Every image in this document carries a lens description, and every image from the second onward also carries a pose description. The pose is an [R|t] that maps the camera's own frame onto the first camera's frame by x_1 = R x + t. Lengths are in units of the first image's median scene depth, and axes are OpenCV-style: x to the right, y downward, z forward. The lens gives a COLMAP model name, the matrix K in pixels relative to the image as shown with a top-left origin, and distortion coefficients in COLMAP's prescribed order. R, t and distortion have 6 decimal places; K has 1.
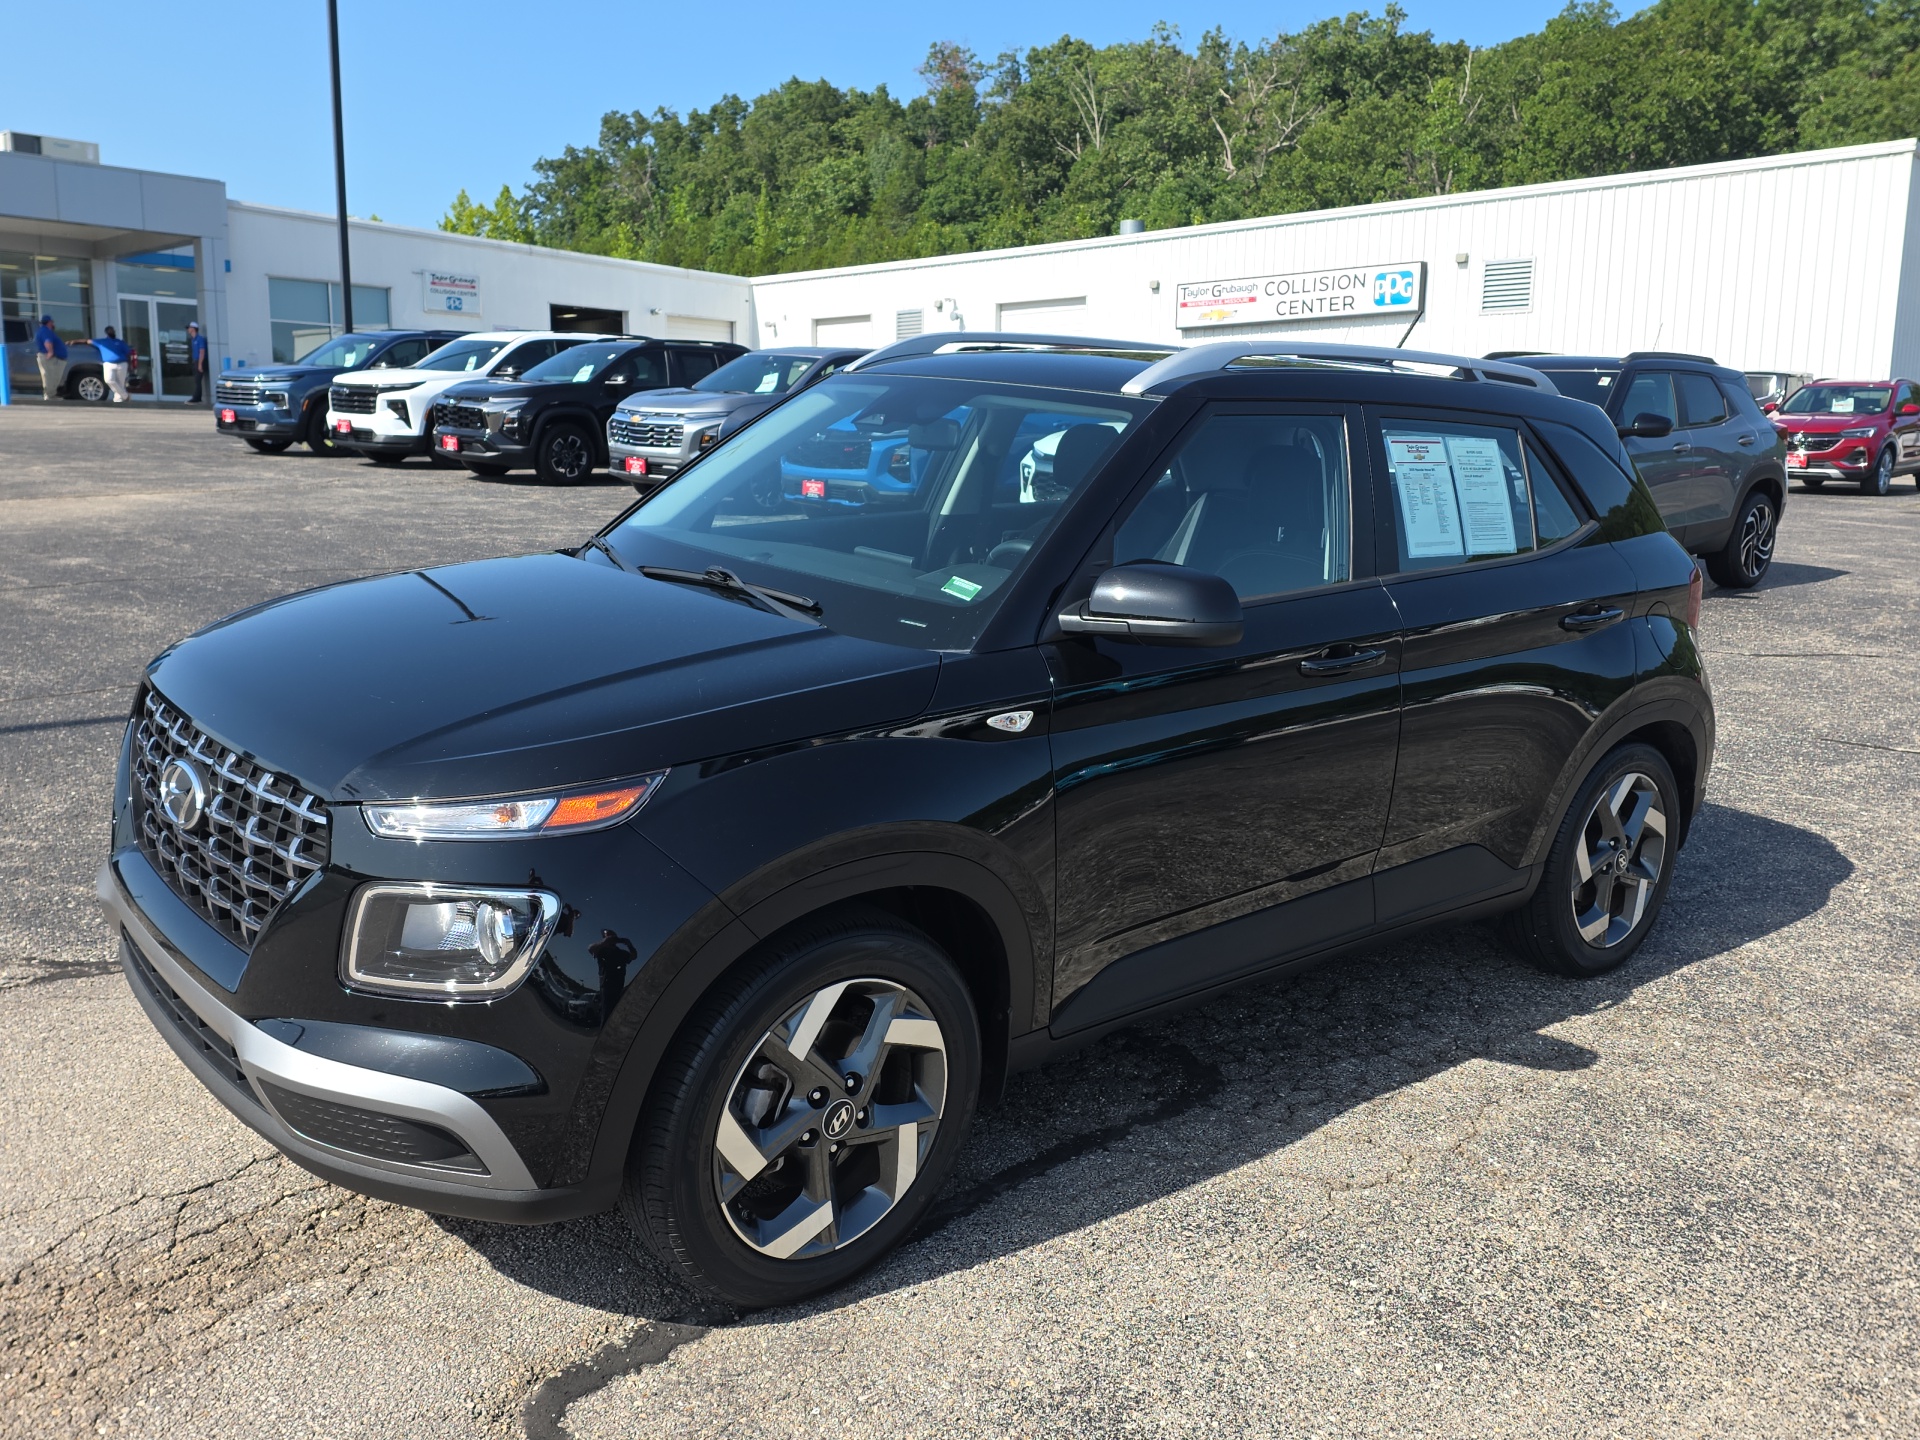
lens RADIAL K [[1604.2, 0, 987.0], [0, 1604.2, 728.8], [0, 0, 1]] dist [0.070549, -0.057931]
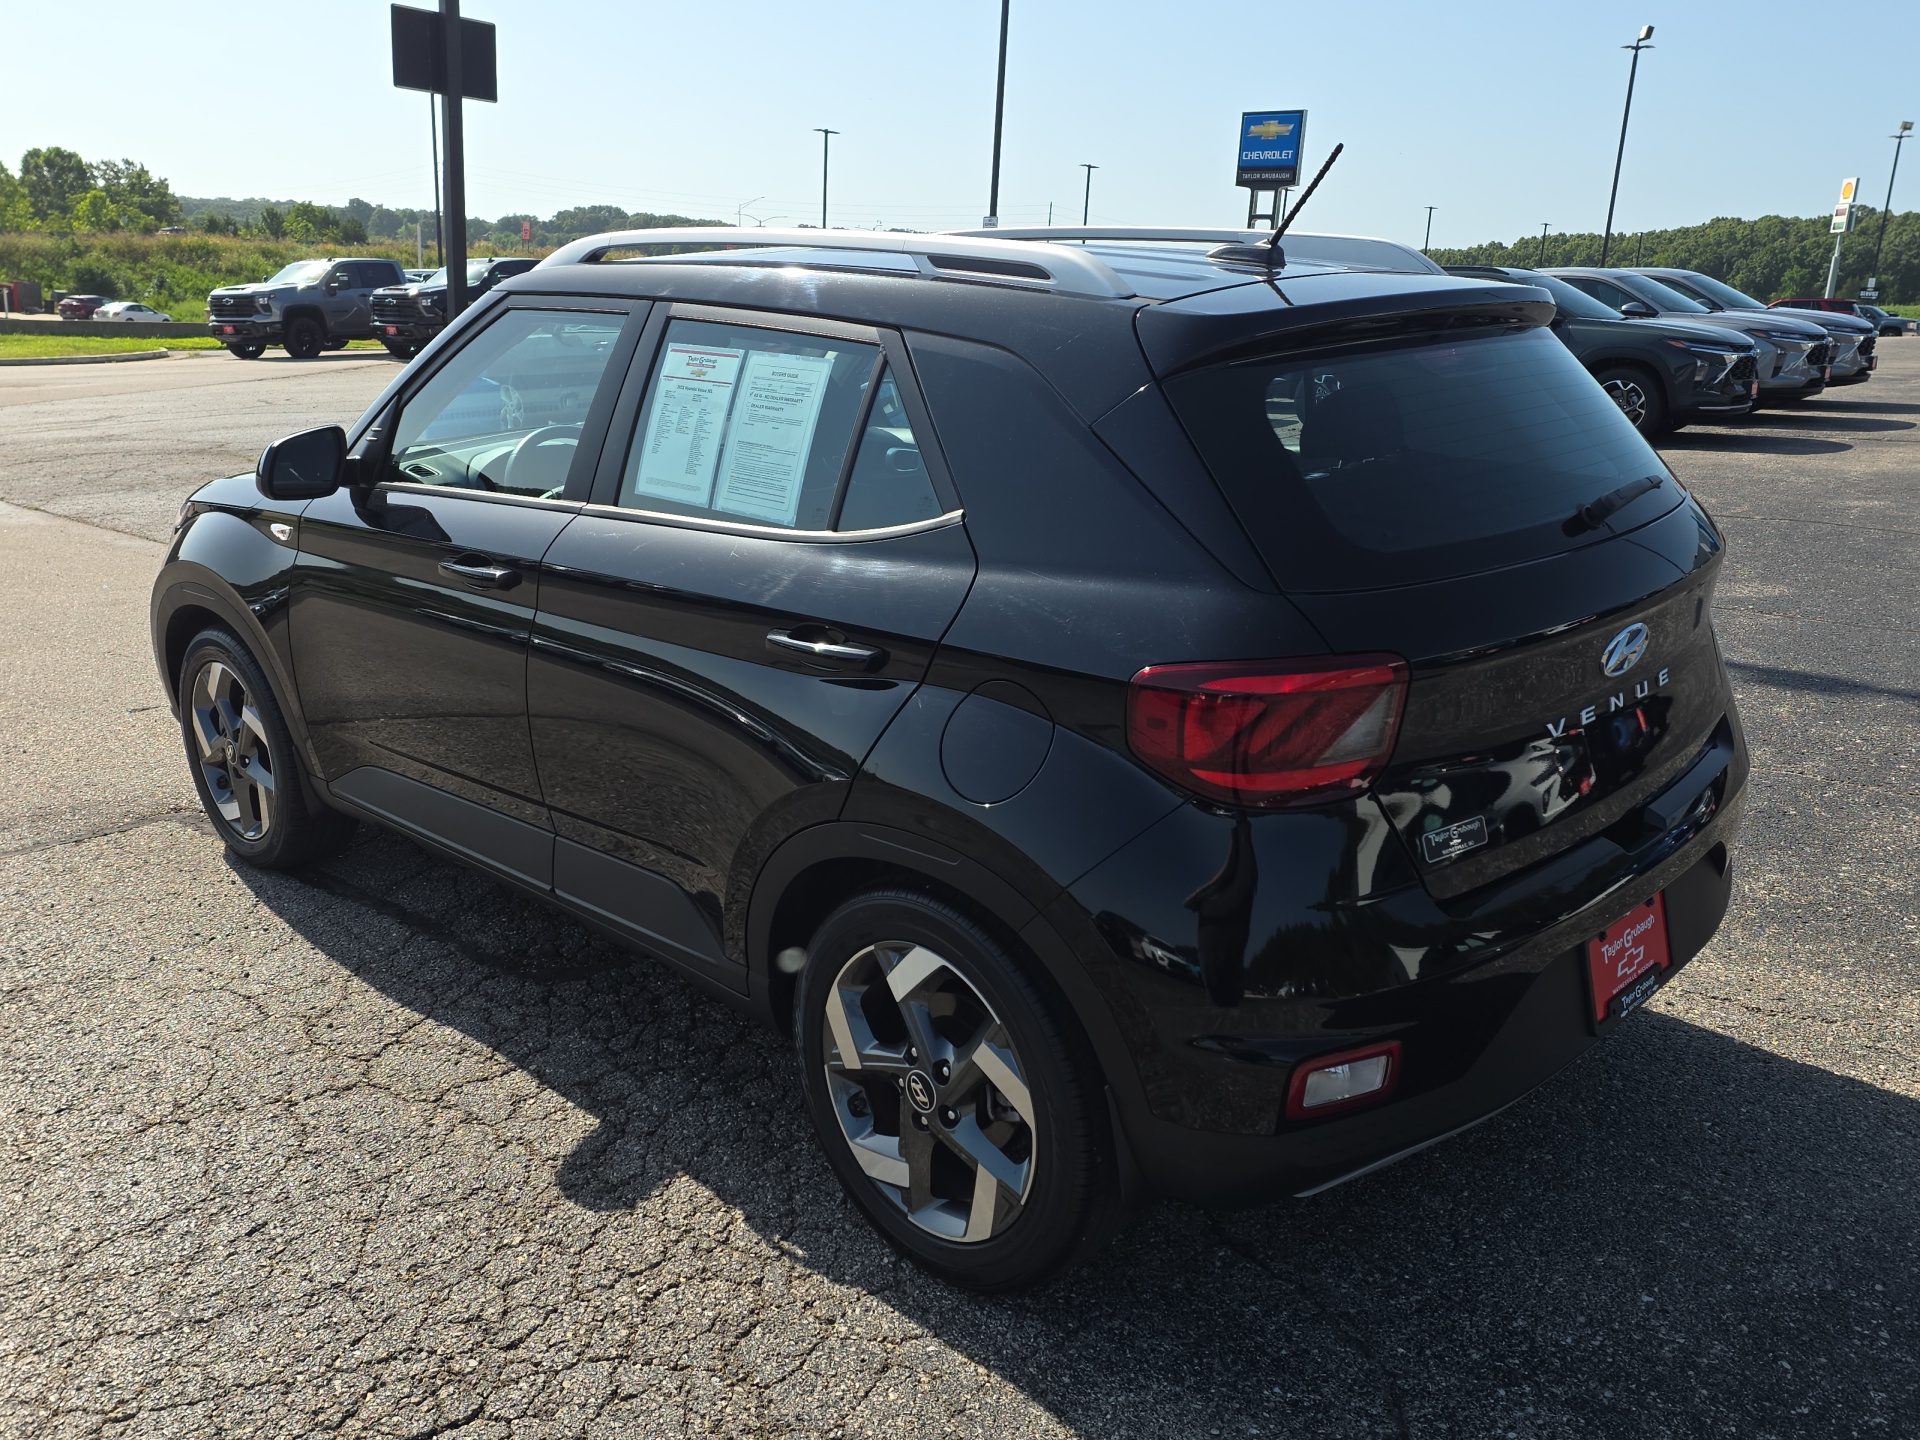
lens RADIAL K [[1604.2, 0, 949.5], [0, 1604.2, 736.6], [0, 0, 1]] dist [0.070549, -0.057931]
pose [[0.082576, 0.246757, -0.965553, 1.032345], [-0.214143, 0.950623, 0.224628, -0.194901], [0.973306, 0.188218, 0.131340, 1.011442]]
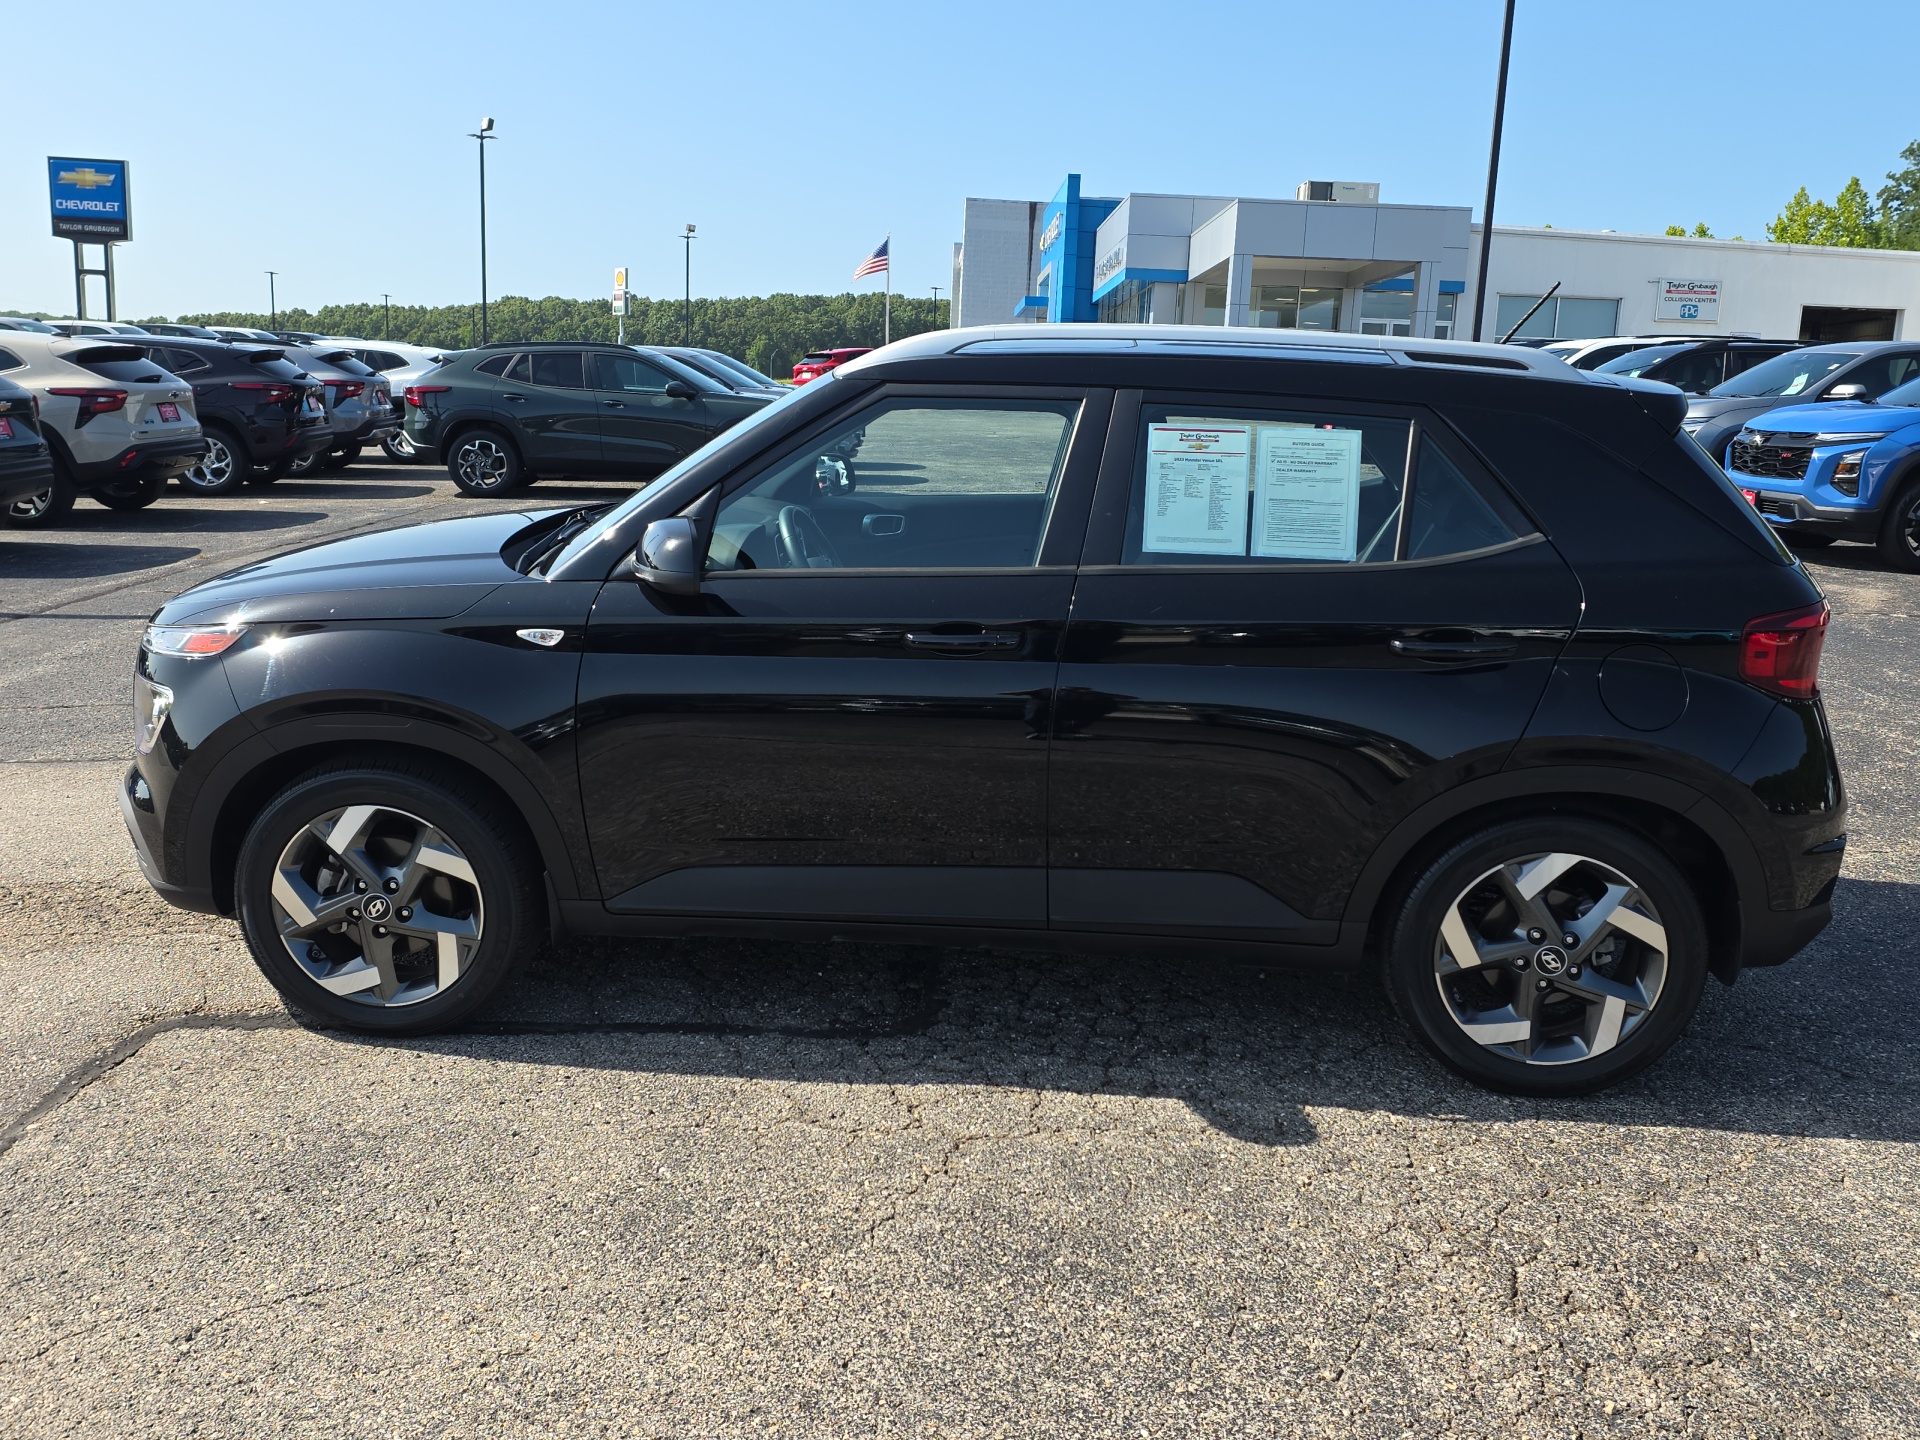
lens RADIAL K [[1604.2, 0, 972.2], [0, 1604.2, 740.4], [0, 0, 1]] dist [0.070549, -0.057931]
pose [[0.711026, 0.147364, -0.687550, 0.807548], [-0.148184, 0.987237, 0.058353, -0.034154], [0.687374, 0.060394, 0.723789, 0.239160]]
